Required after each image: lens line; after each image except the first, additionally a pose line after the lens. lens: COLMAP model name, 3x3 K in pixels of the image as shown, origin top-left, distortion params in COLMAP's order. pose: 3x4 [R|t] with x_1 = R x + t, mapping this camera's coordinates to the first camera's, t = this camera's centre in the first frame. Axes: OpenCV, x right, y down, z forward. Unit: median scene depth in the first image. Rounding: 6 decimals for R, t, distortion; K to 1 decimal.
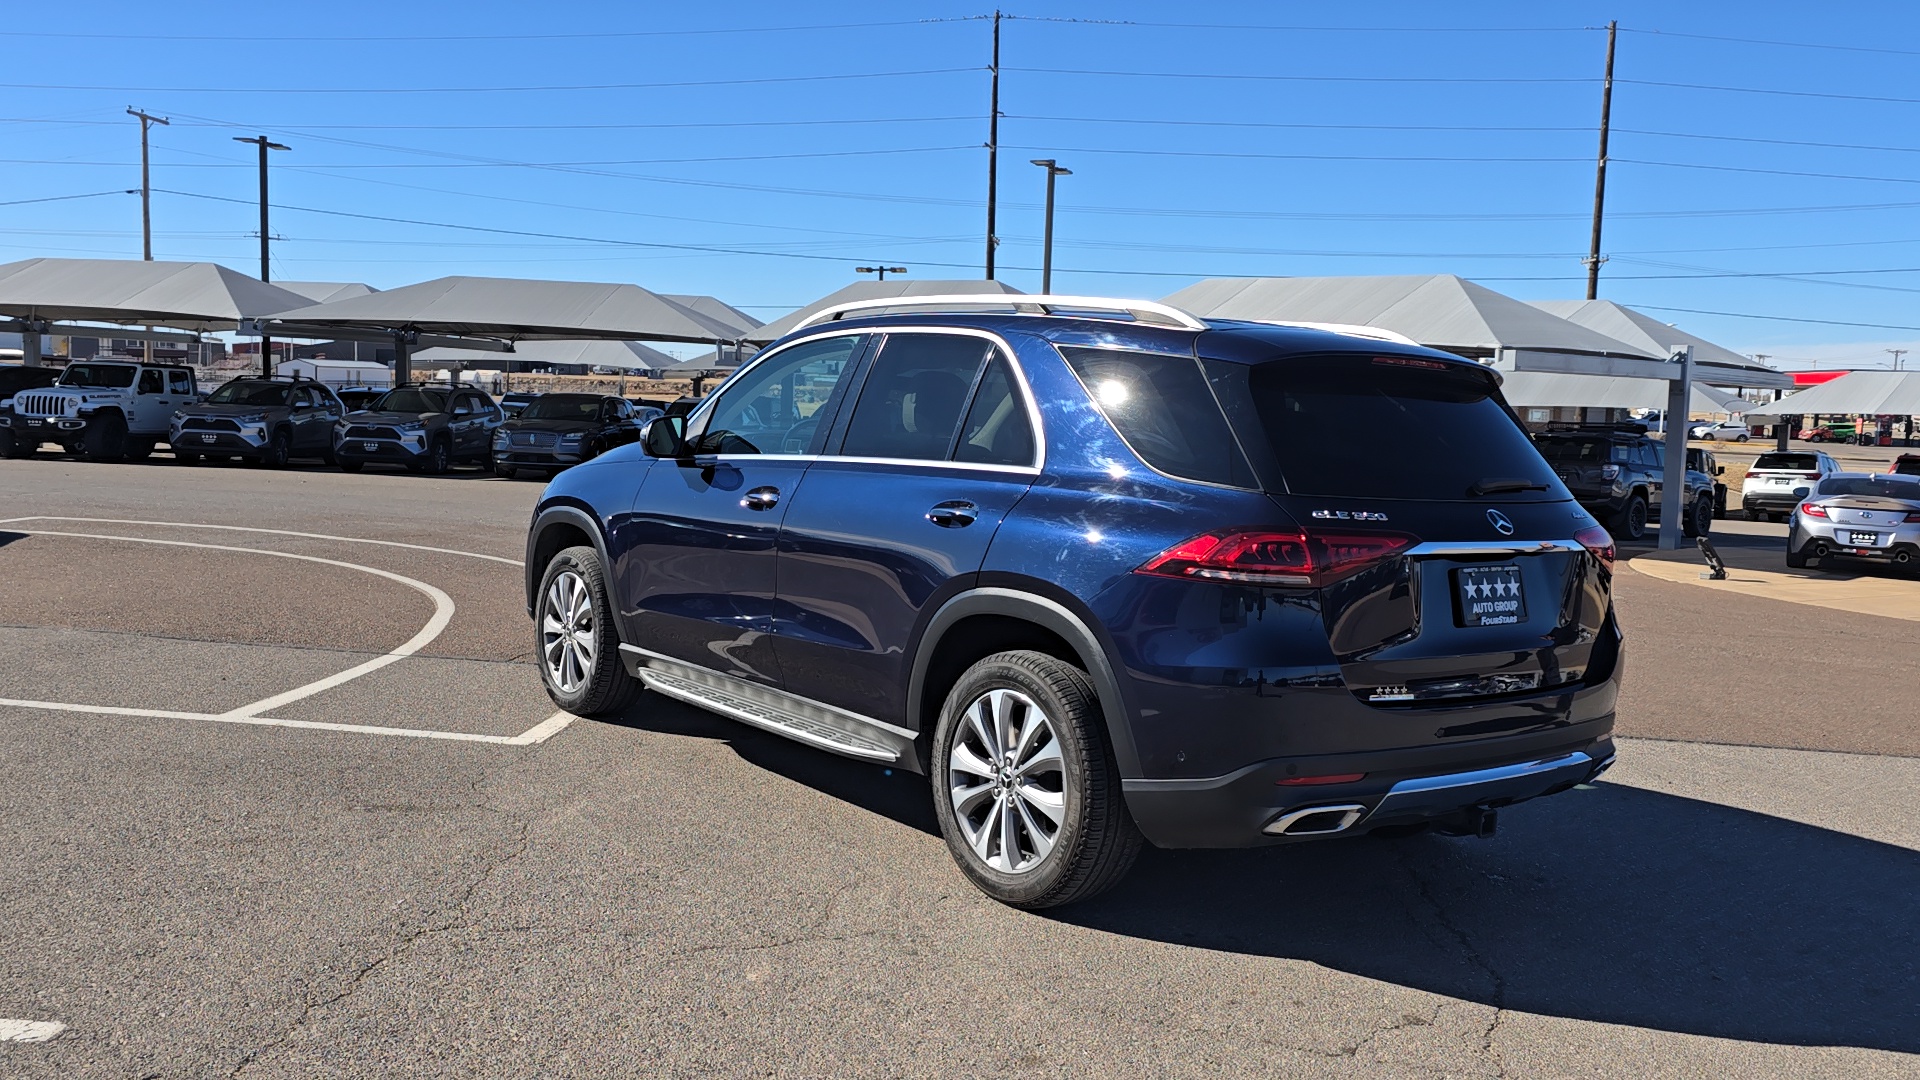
lens RADIAL K [[1591.3, 0, 966.0], [0, 1591.3, 547.5], [0, 0, 1]] dist [0.000767, 0.008721]
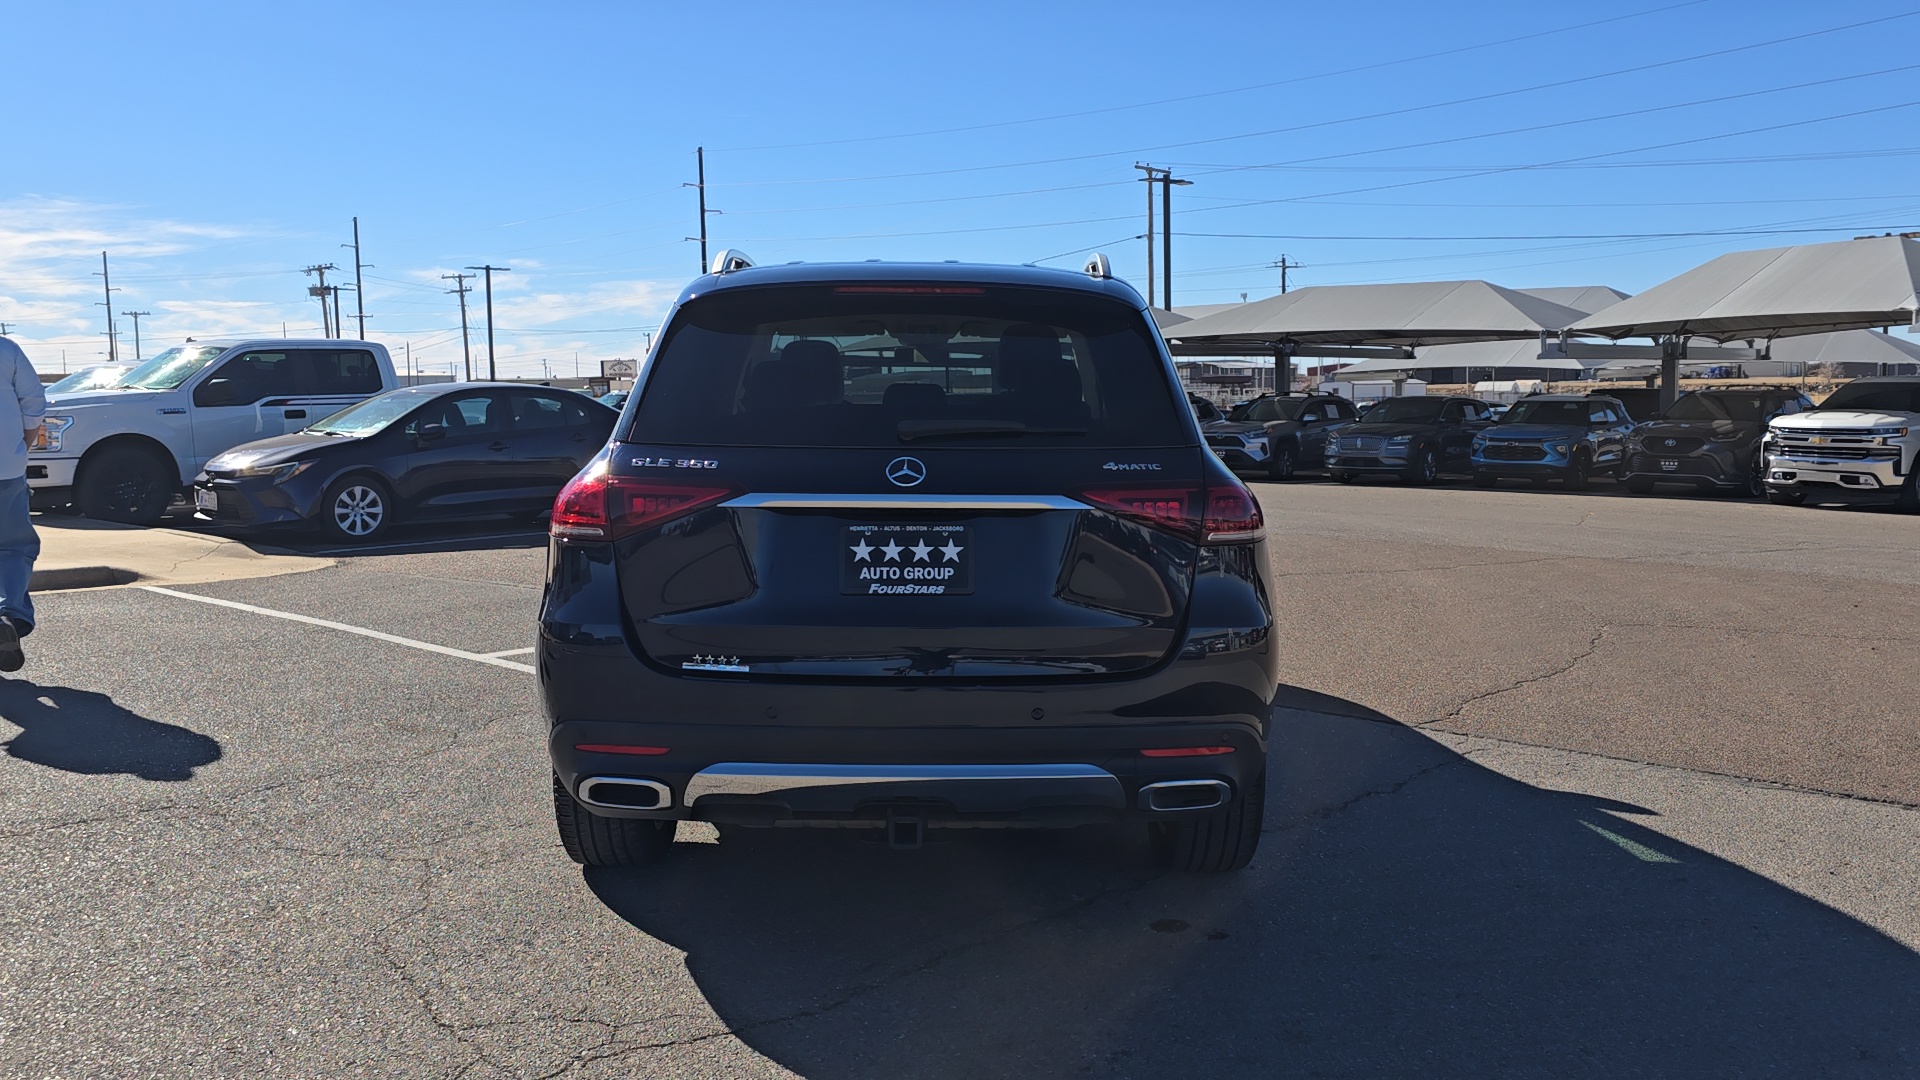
lens RADIAL K [[1591.3, 0, 966.0], [0, 1591.3, 547.5], [0, 0, 1]] dist [0.000767, 0.008721]
pose [[0.799417, 0.013976, -0.600614, 0.131428], [-0.018841, 0.999821, -0.001812, 0.003758], [0.600481, 0.012765, 0.799537, 0.053217]]
